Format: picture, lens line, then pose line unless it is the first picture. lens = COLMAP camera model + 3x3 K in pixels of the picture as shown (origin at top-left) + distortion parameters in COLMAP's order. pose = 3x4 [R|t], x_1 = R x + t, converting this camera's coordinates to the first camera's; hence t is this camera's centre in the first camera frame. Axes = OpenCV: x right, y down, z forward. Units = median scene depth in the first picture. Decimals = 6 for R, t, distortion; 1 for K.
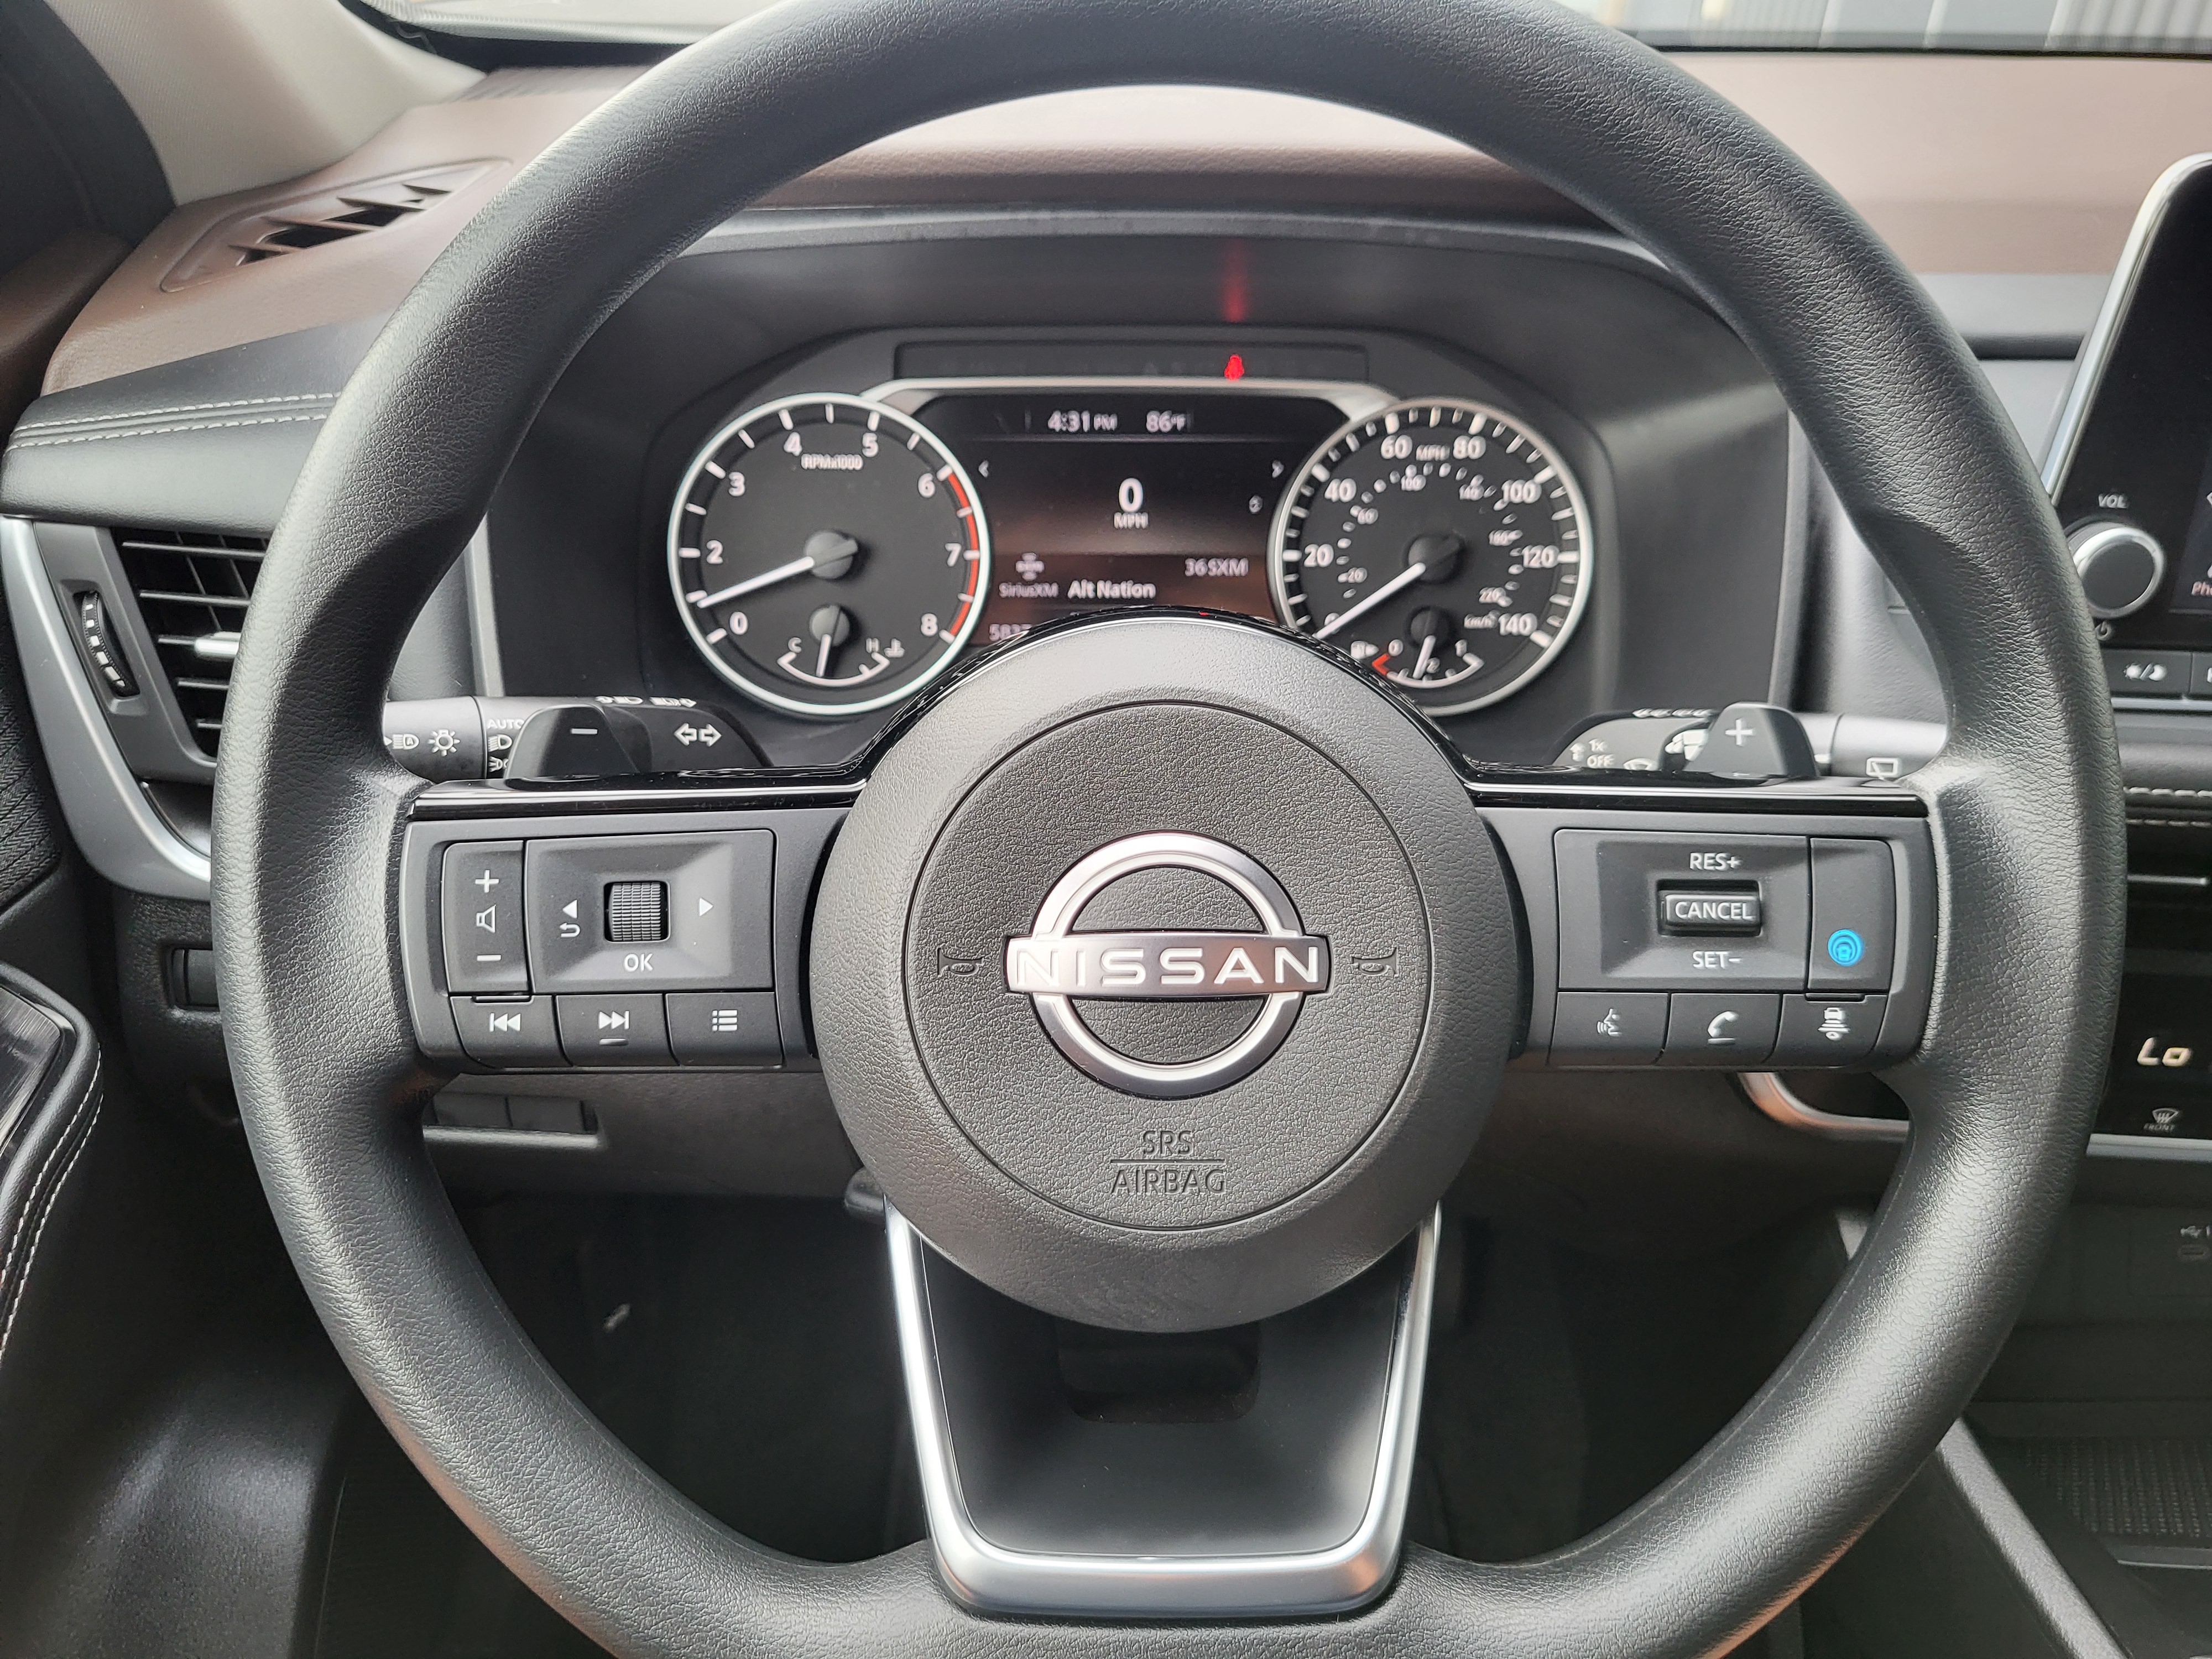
lens RADIAL K [[1750.2, 0, 1116.4], [0, 1750.2, 803.2], [0, 0, 1]] dist [-0.000504, 0.044390]
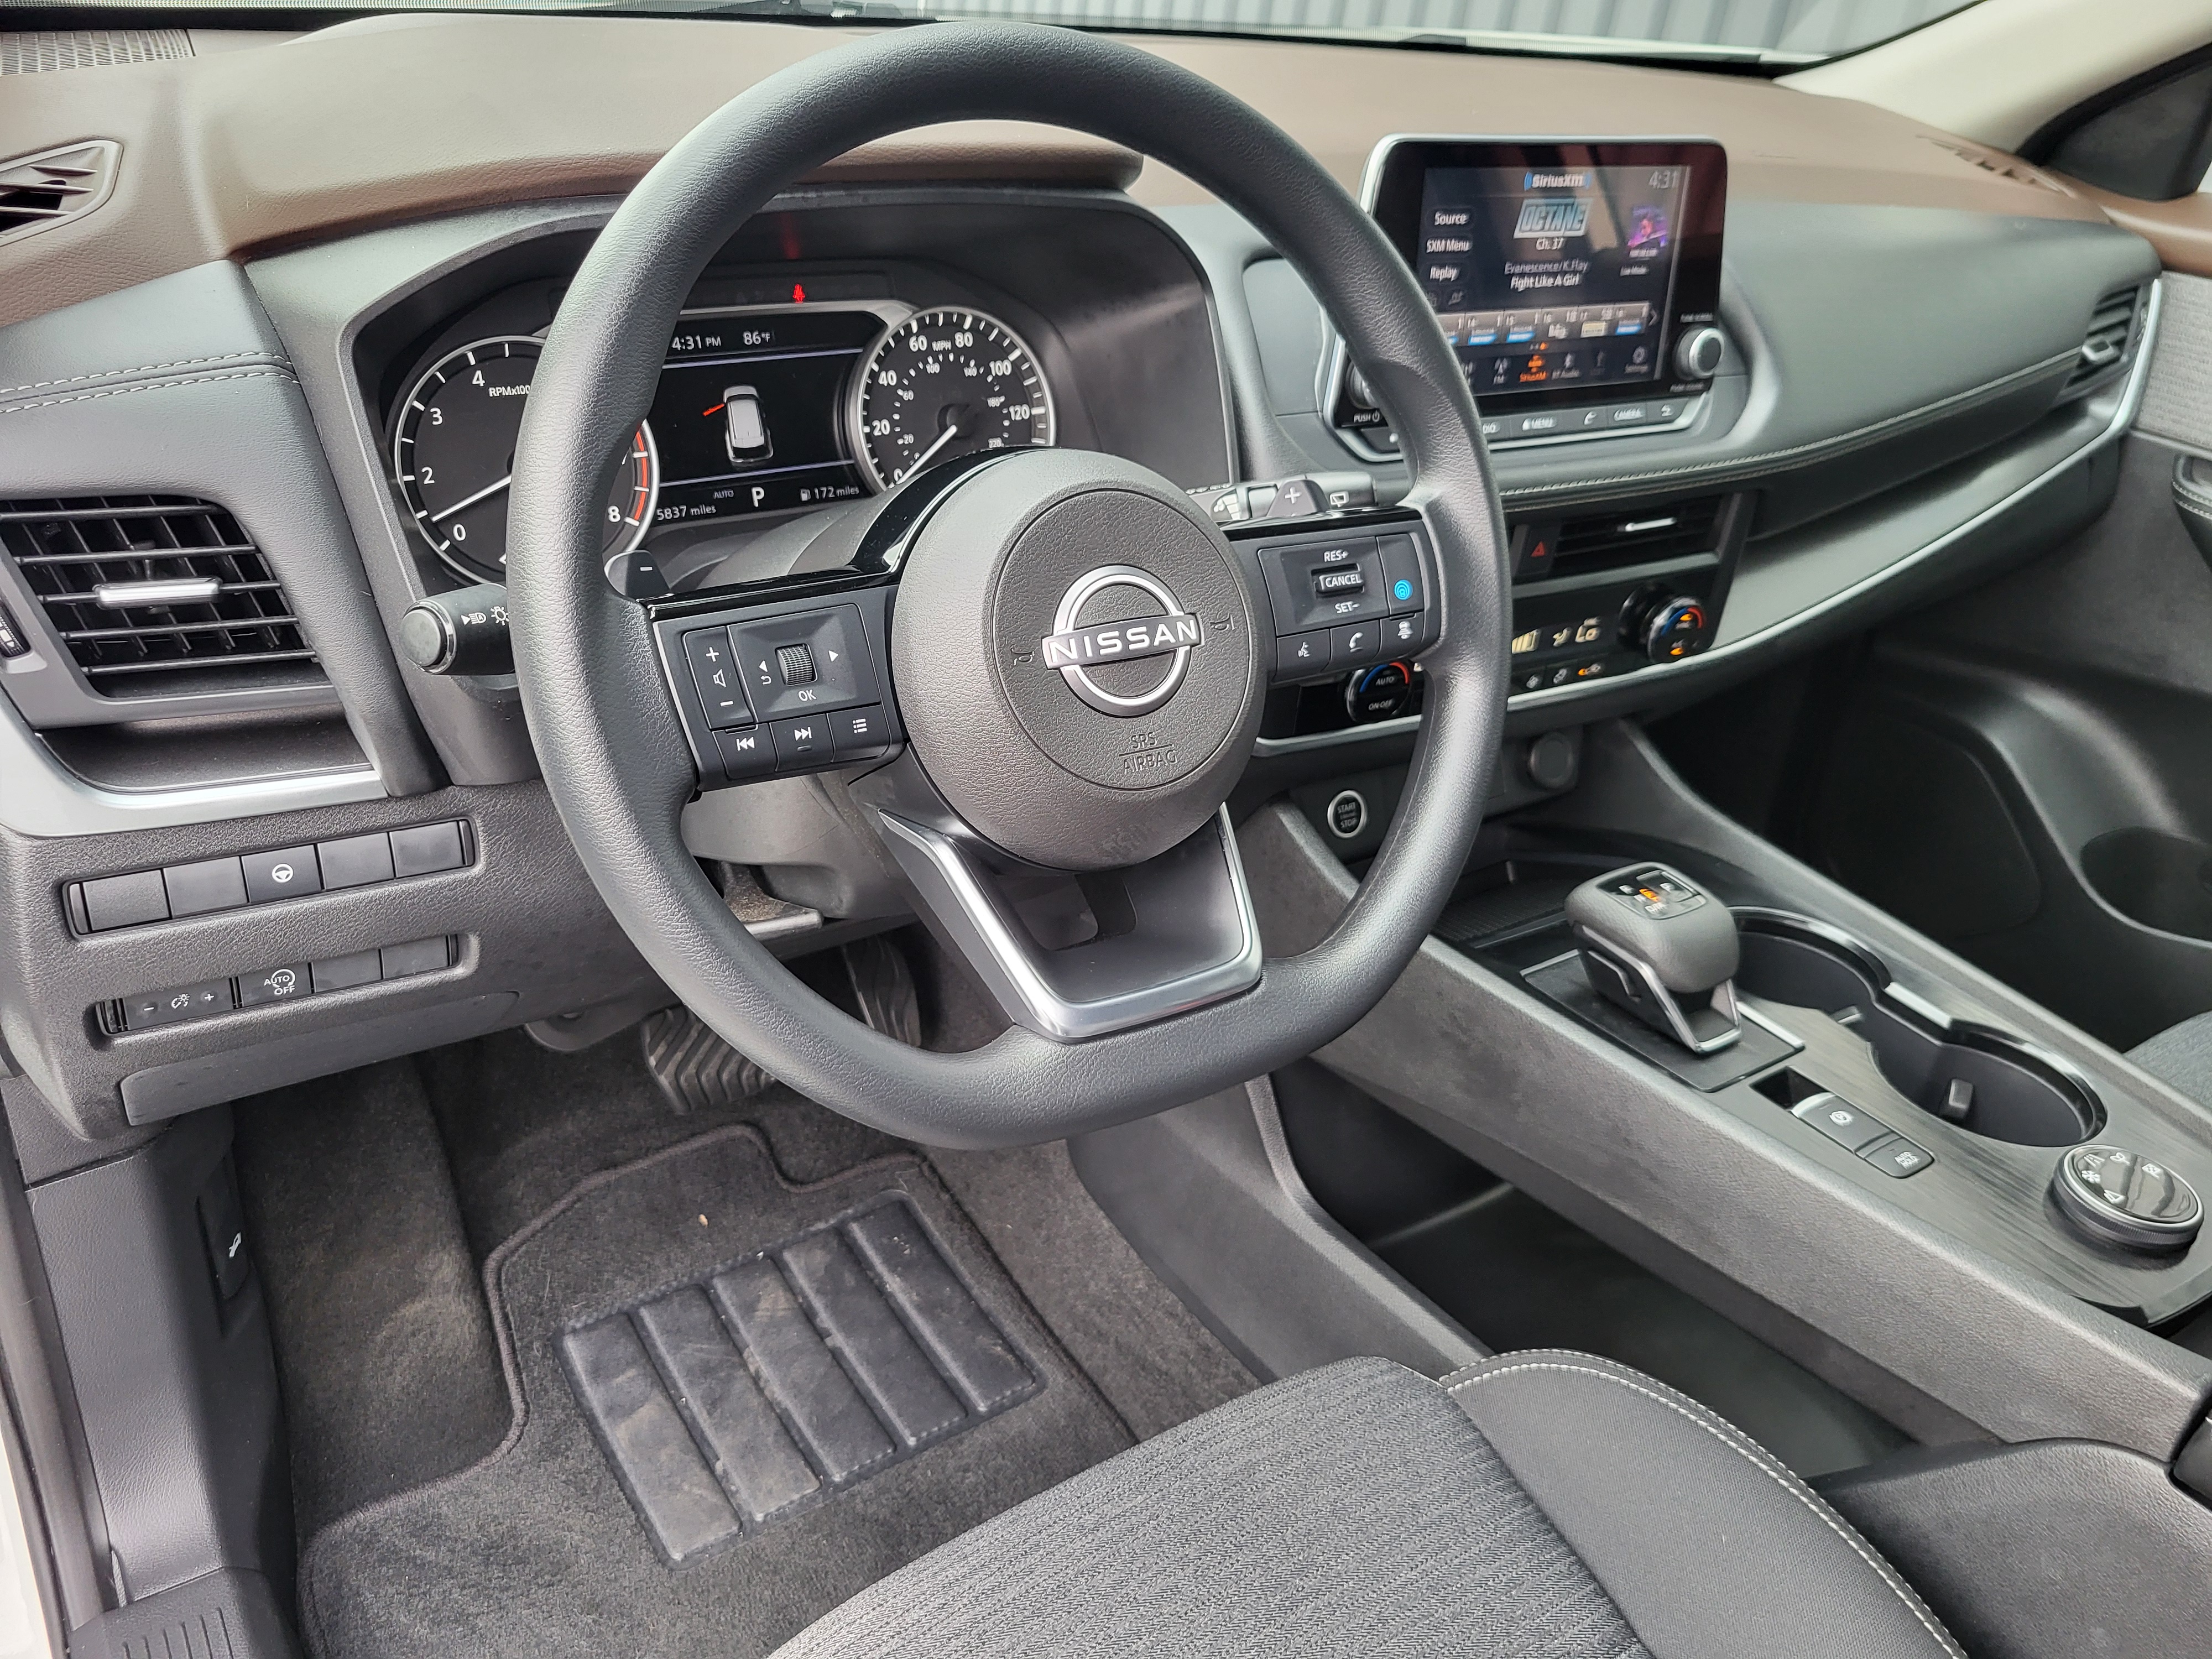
lens RADIAL K [[1732.2, 0, 1120.5], [0, 1732.2, 790.5], [0, 0, 1]] dist [0.041475, 0.002370]
pose [[0.834384, -0.211700, 0.508908, -0.495122], [0.185999, 0.977285, 0.101583, 0.034001], [-0.518853, 0.009897, 0.854806, -0.265022]]
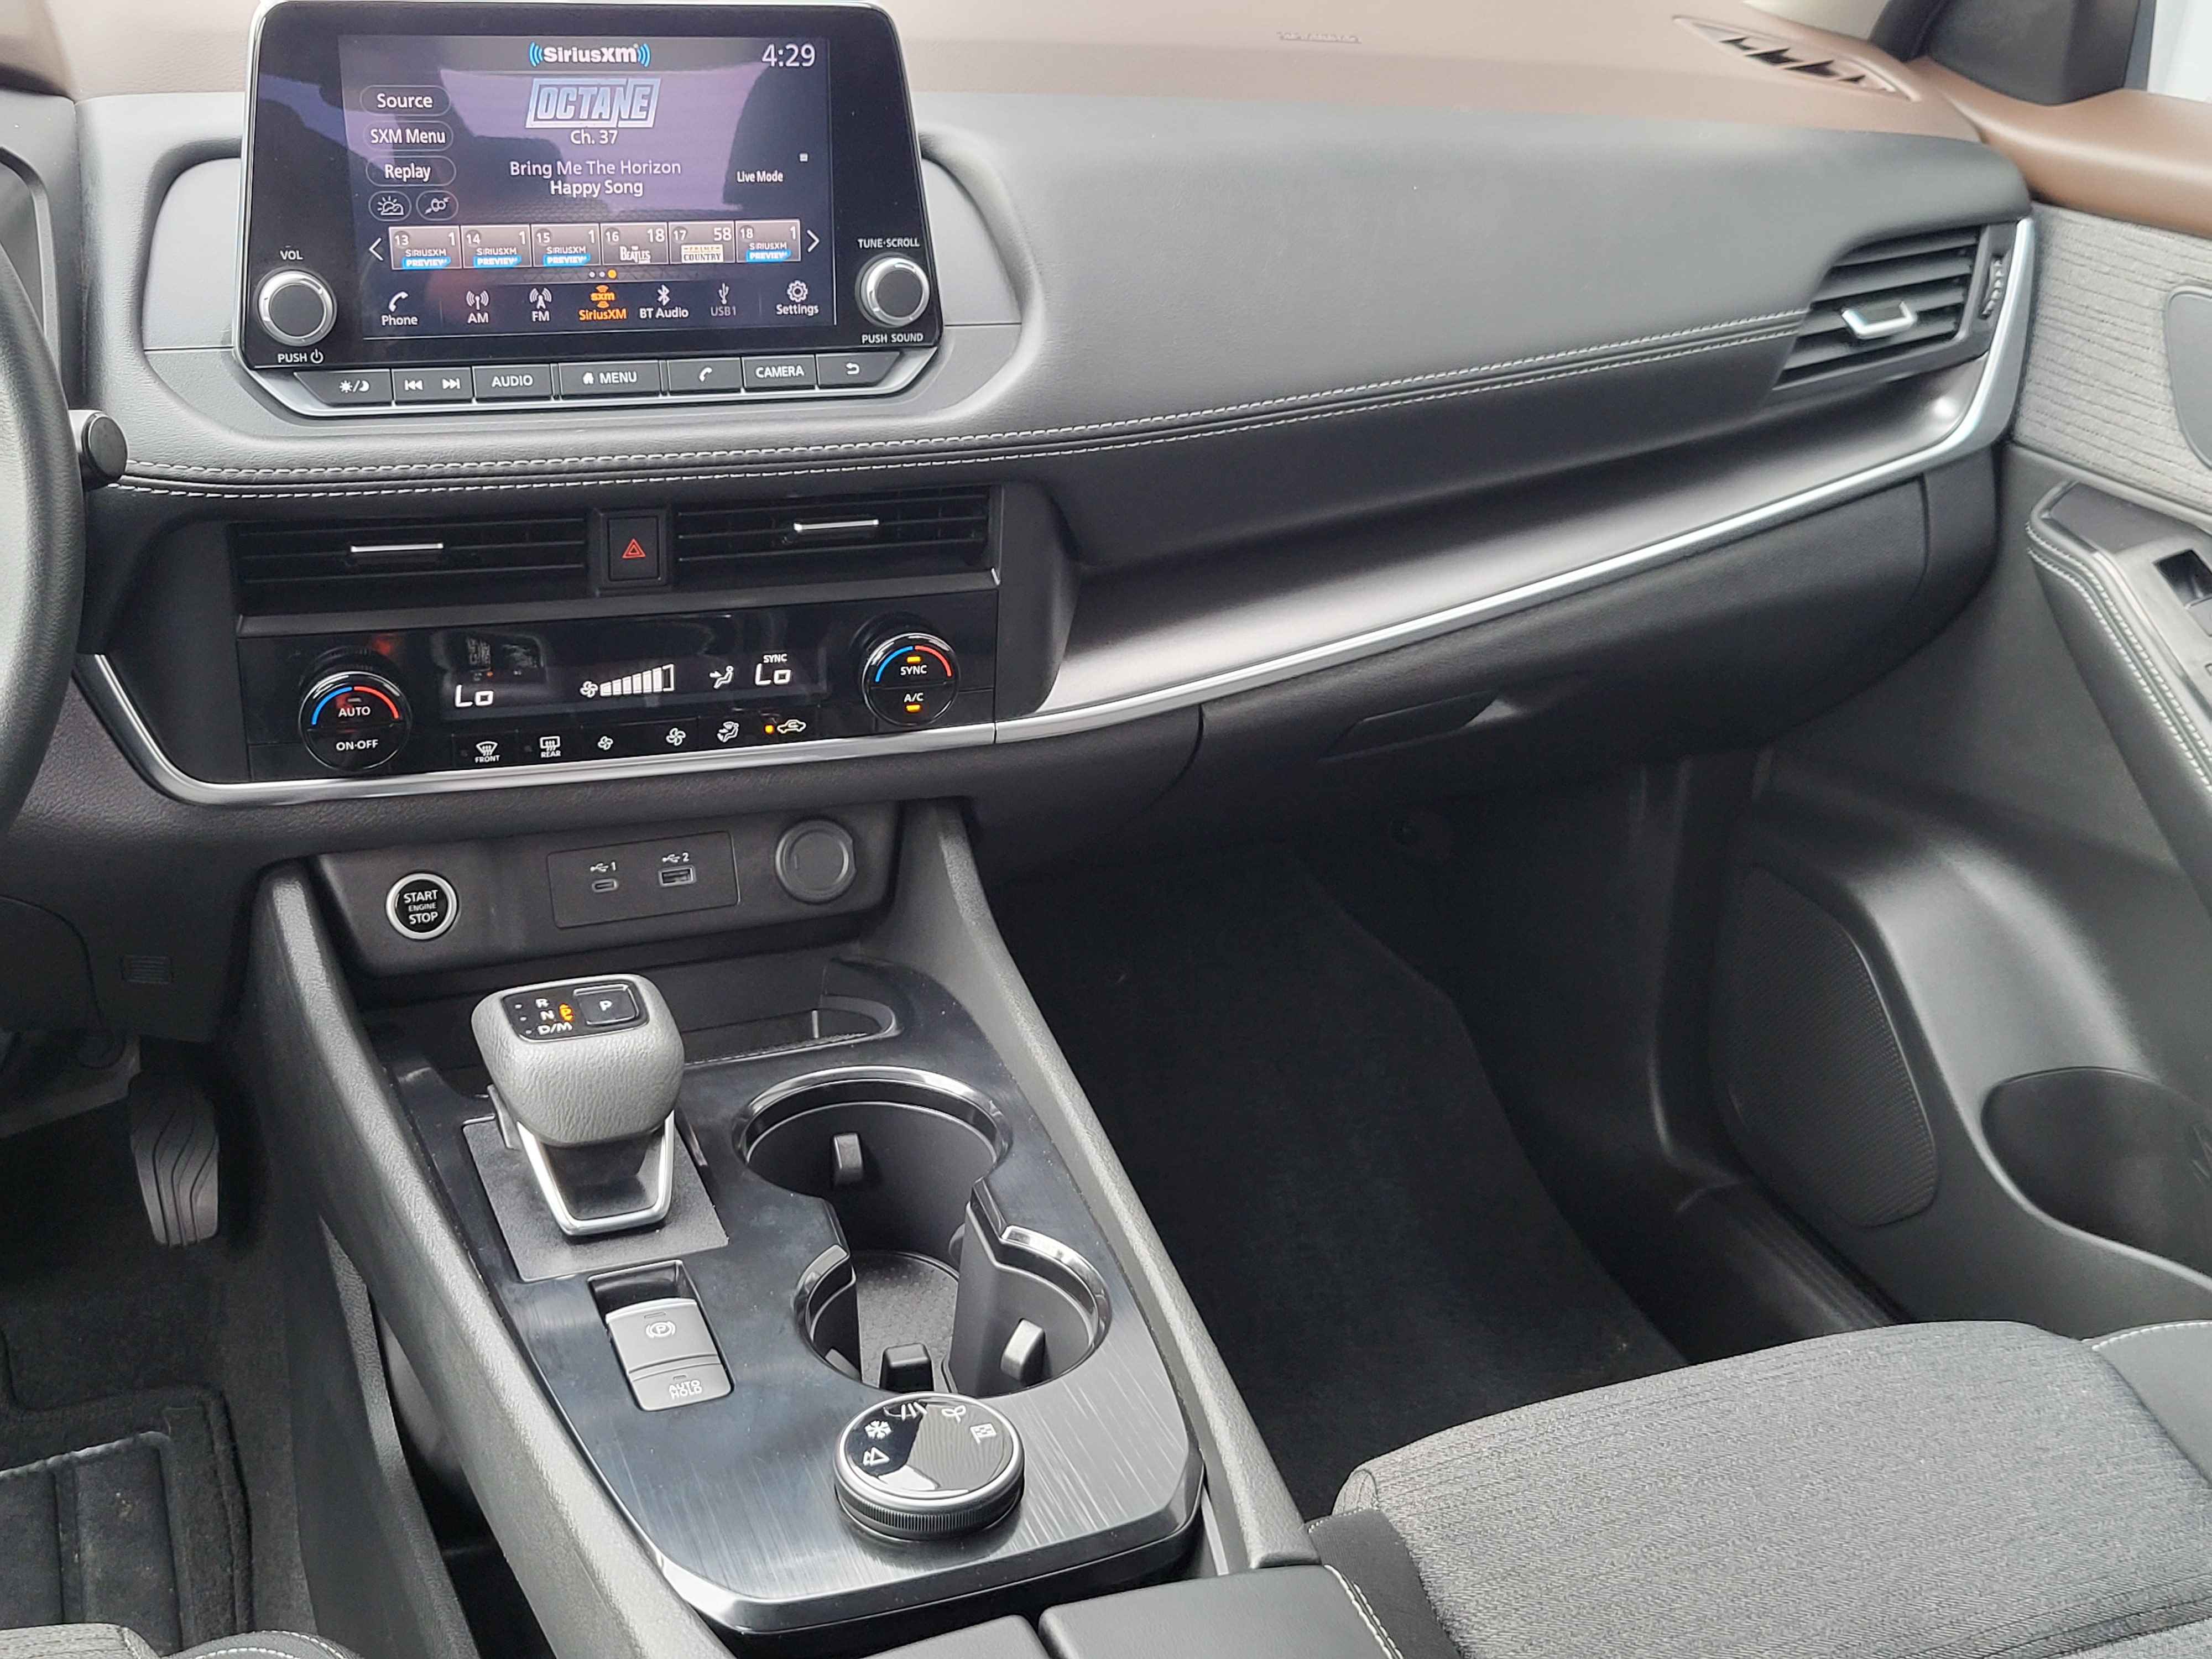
lens RADIAL K [[2598.7, 0, 1111.1], [0, 2598.7, 768.7], [0, 0, 1]] dist [0.032944, 0.037745]
pose [[0.937664, -0.118773, 0.326618, 0.376409], [0.135718, 0.990308, -0.029505, 0.284462], [-0.319948, 0.071993, 0.944696, -0.821054]]
